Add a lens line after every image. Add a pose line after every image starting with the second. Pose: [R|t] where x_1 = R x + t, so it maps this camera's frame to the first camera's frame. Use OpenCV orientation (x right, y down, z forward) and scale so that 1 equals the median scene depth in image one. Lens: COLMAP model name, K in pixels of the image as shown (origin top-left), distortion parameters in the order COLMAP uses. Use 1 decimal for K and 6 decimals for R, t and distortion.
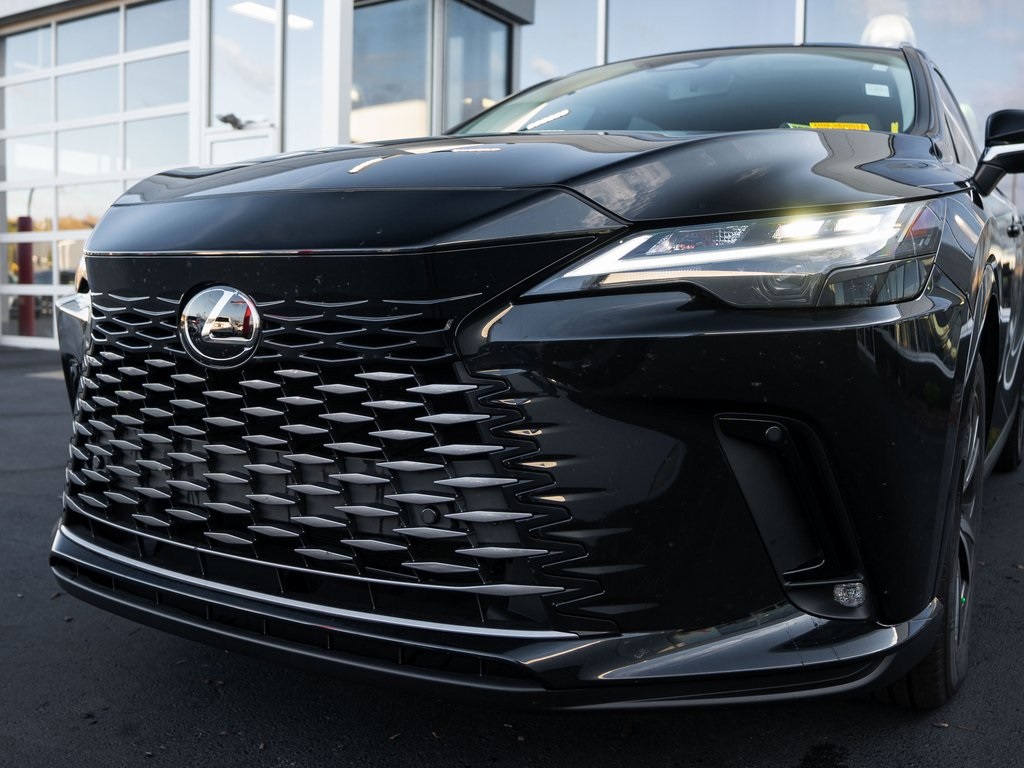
lens RADIAL K [[974.6, 0, 481.5], [0, 974.6, 366.4], [0, 0, 1]] dist [-0.039494, 0.000000]
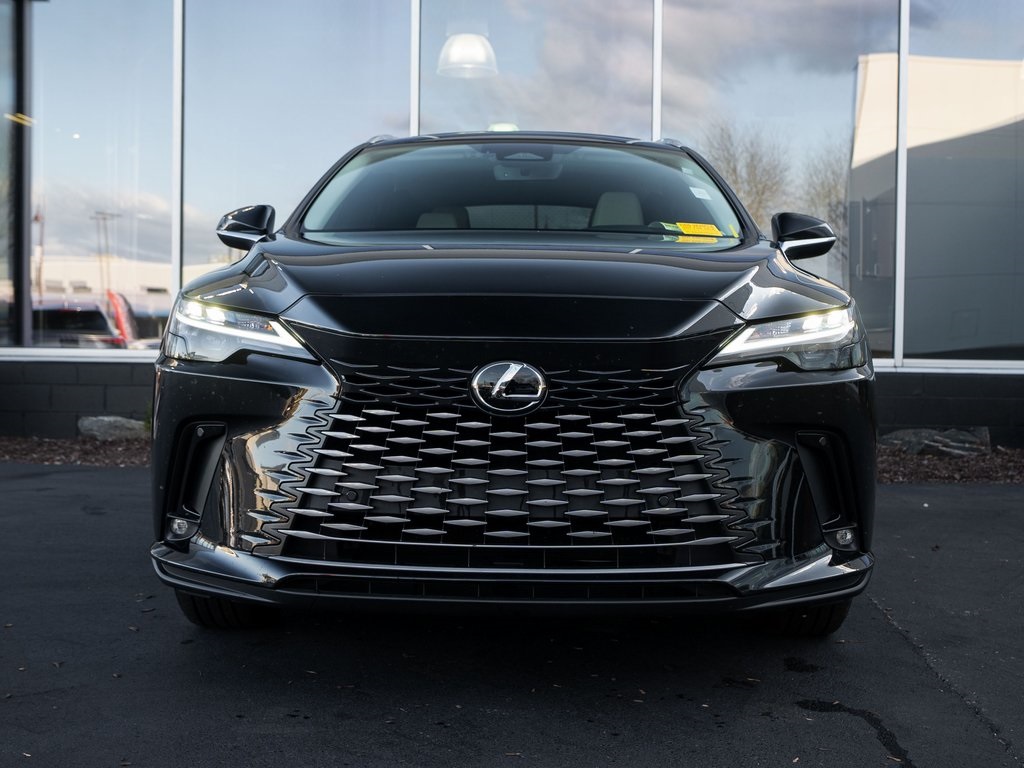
lens RADIAL K [[1258.1, 0, 514.0], [0, 1258.1, 381.9], [0, 0, 1]] dist [-0.001942, 0.000000]
pose [[0.888228, -0.022363, 0.458858, -1.202989], [0.040987, 0.998689, -0.030669, 0.008814], [-0.457570, 0.046048, 0.887980, -0.741584]]
